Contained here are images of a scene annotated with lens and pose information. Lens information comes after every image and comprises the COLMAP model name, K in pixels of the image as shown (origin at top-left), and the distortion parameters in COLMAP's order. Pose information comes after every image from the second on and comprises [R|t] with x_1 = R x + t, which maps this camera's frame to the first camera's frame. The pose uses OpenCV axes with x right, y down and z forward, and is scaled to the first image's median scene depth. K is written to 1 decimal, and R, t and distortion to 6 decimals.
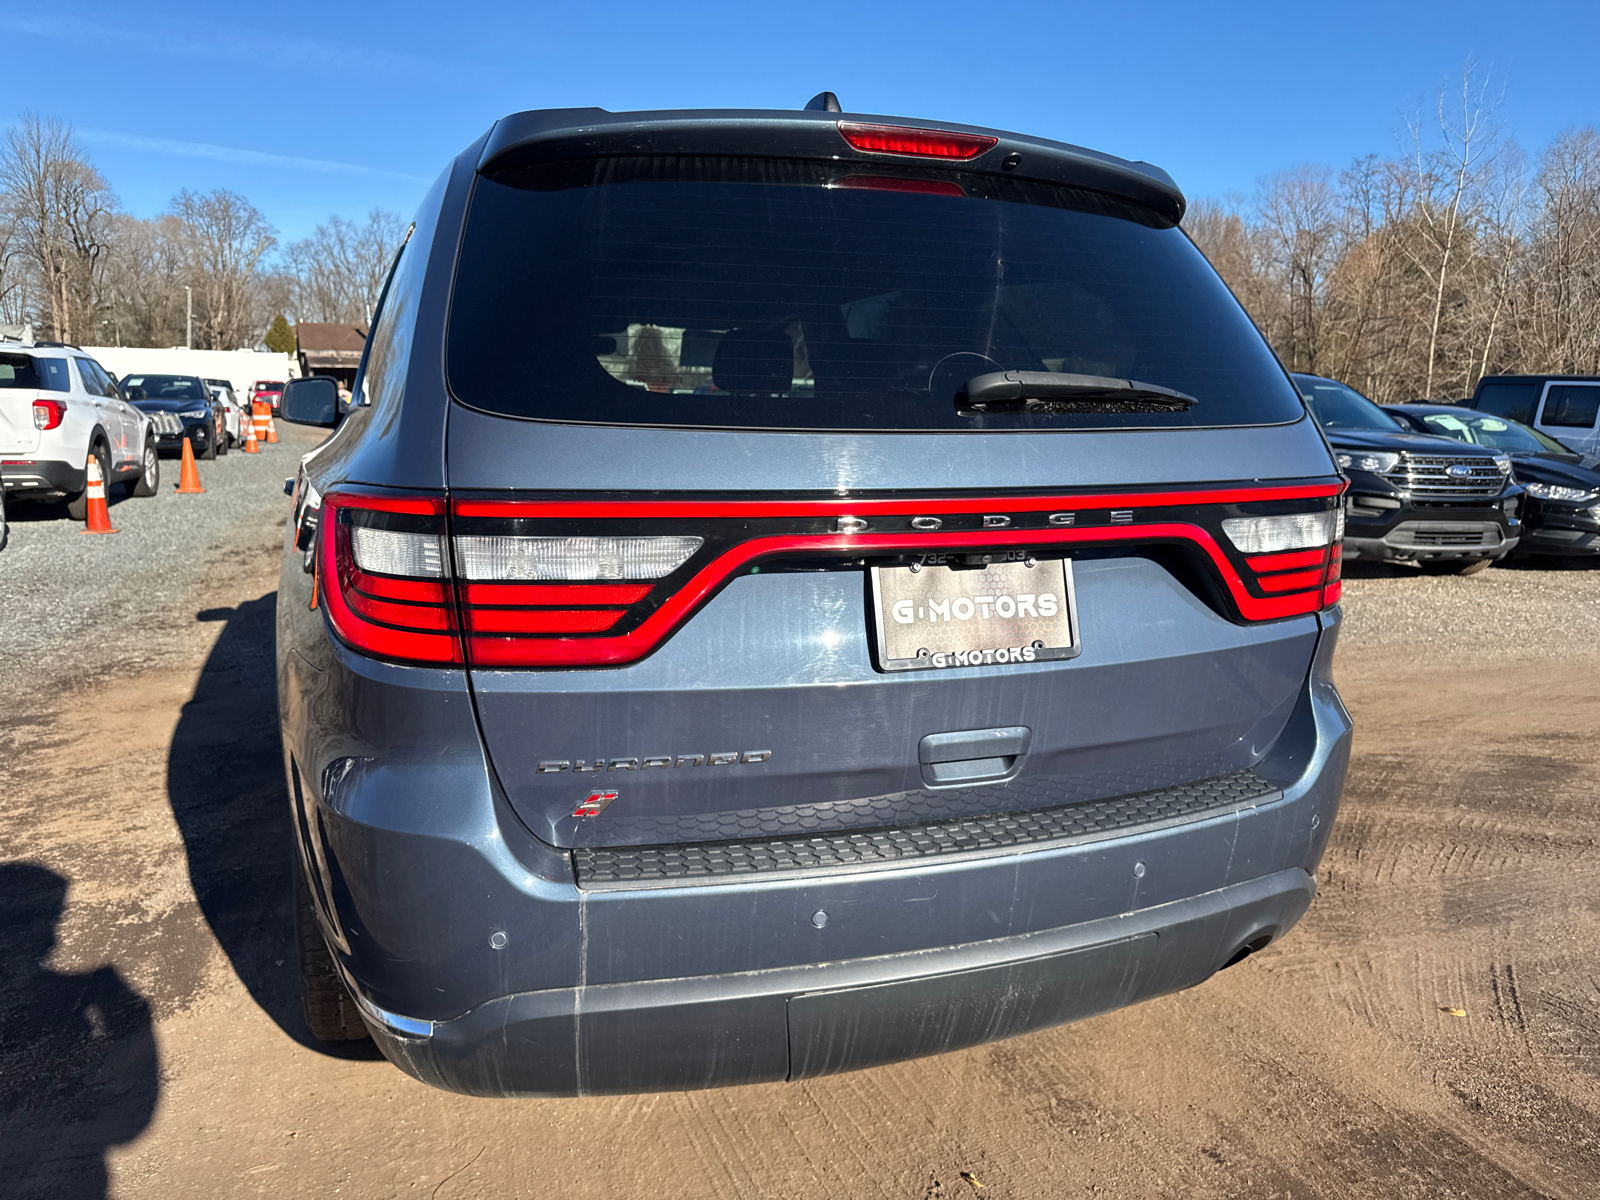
lens RADIAL K [[1145.2, 0, 800.0], [0, 1145.2, 600.0], [0, 0, 1]] dist [0.041436, -0.041208]
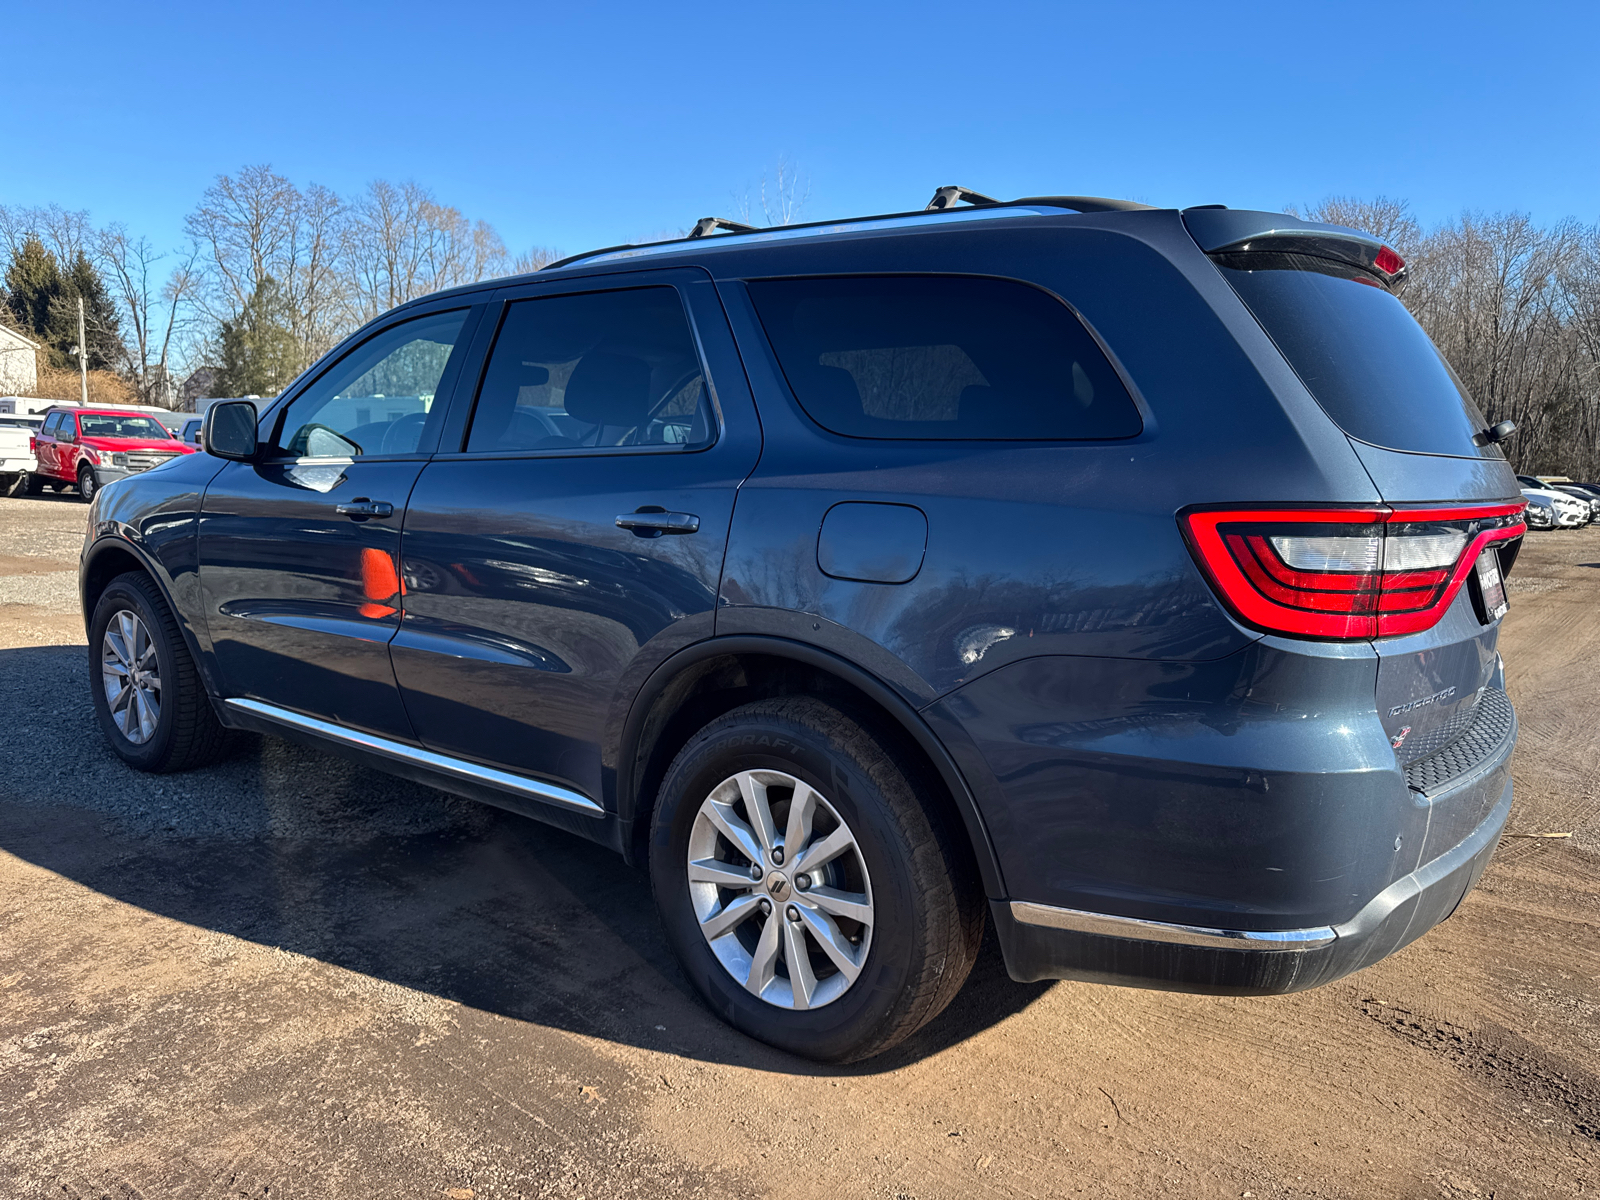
lens RADIAL K [[1148.8, 0, 803.6], [0, 1148.8, 591.3], [0, 0, 1]] dist [0.038728, -0.048375]
pose [[0.835775, -0.055934, 0.546216, -1.416621], [0.078660, 0.996734, -0.018291, -0.020399], [-0.543409, 0.058253, 0.837445, 0.224927]]
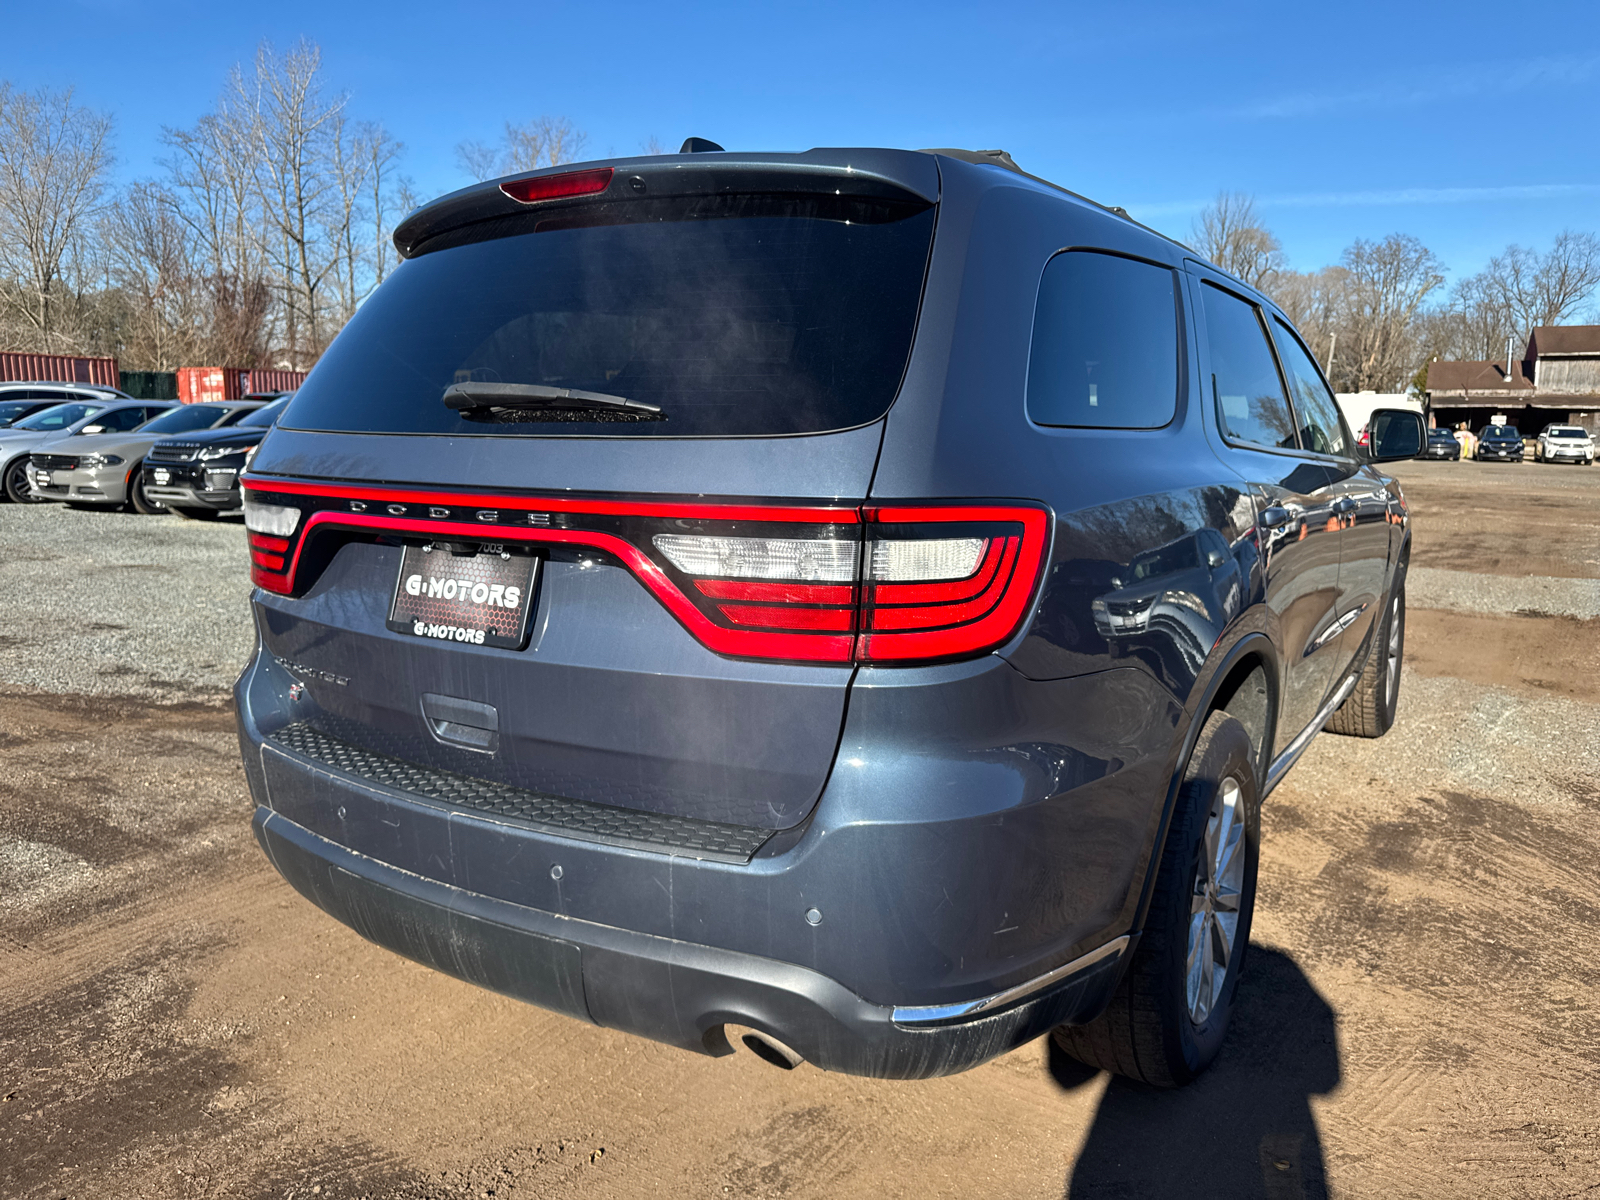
lens RADIAL K [[1154.1, 0, 789.6], [0, 1154.1, 594.4], [0, 0, 1]] dist [0.013701, -0.020655]
pose [[0.605941, 0.105846, -0.788436, 1.269151], [-0.138114, 0.990055, 0.026768, -0.065677], [0.783428, 0.092675, 0.614534, 0.551795]]
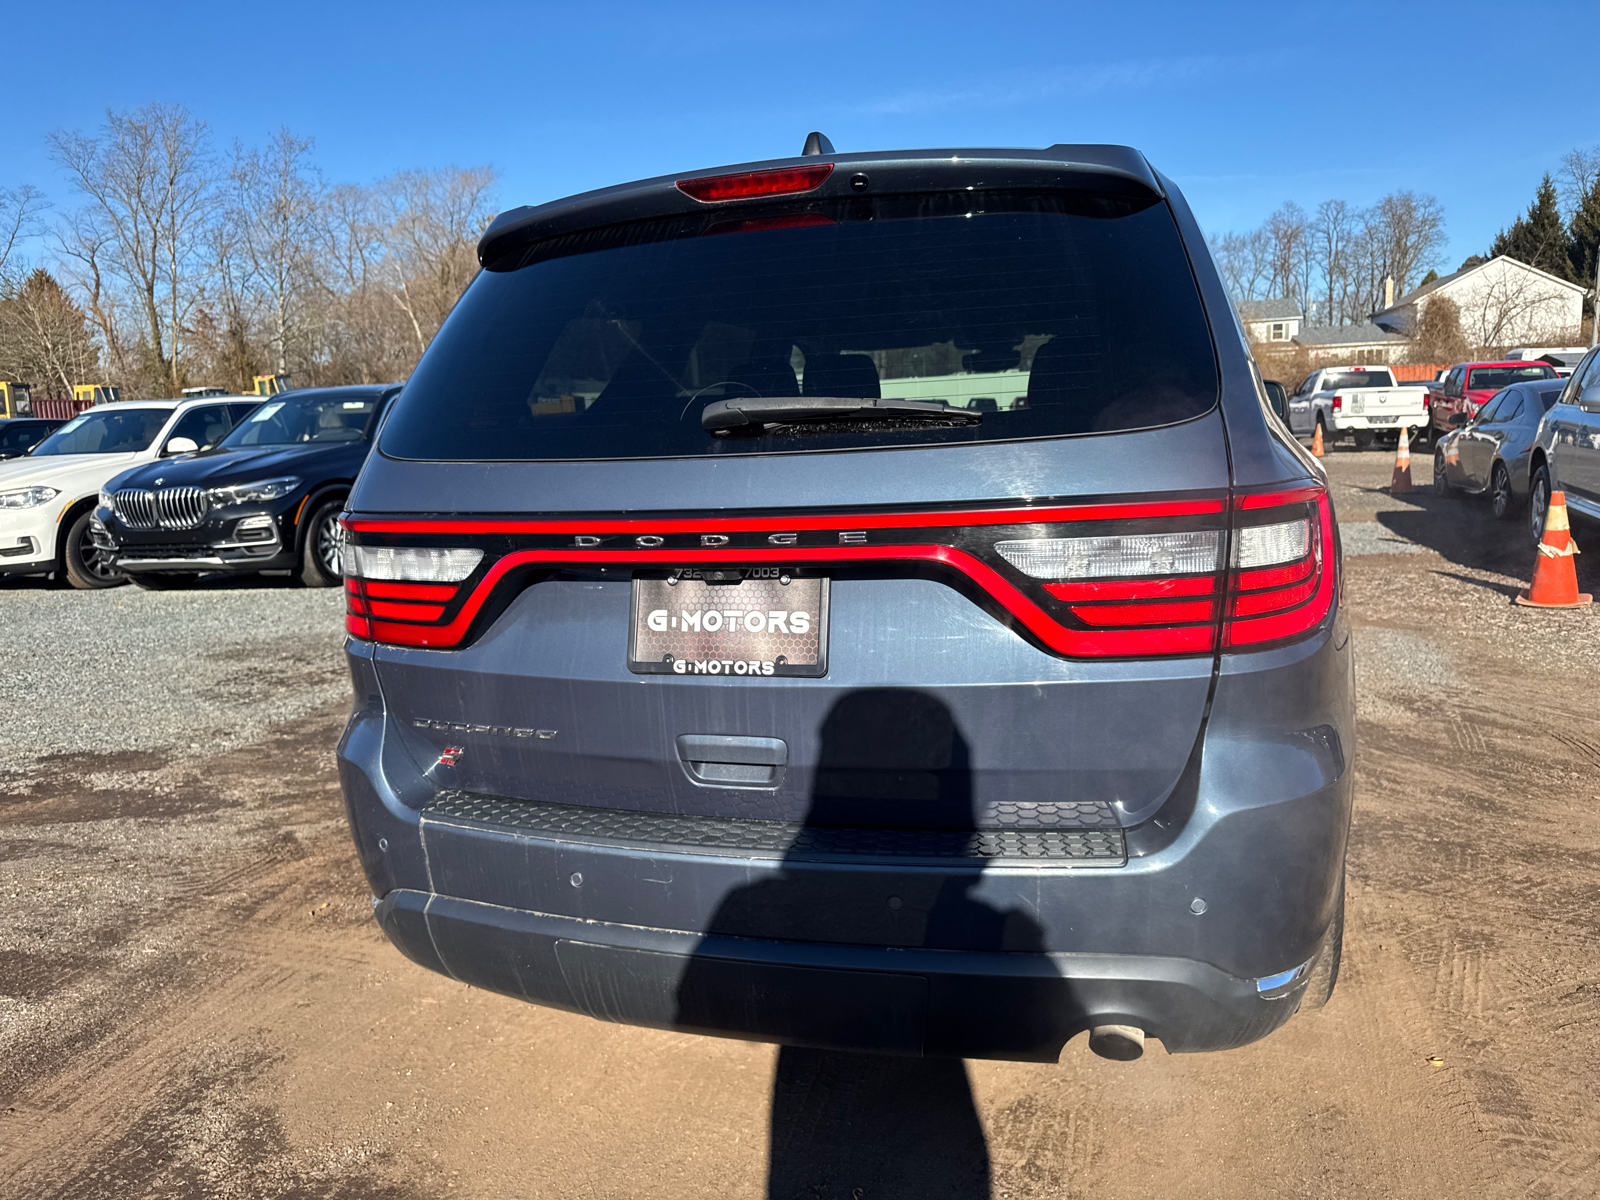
lens RADIAL K [[1150.9, 0, 782.4], [0, 1150.9, 594.7], [0, 0, 1]] dist [0.033945, -0.040278]
pose [[0.795148, 0.042381, -0.604933, 0.845624], [-0.047303, 0.998850, 0.007802, -0.028428], [0.604568, 0.022411, 0.796238, 0.179167]]
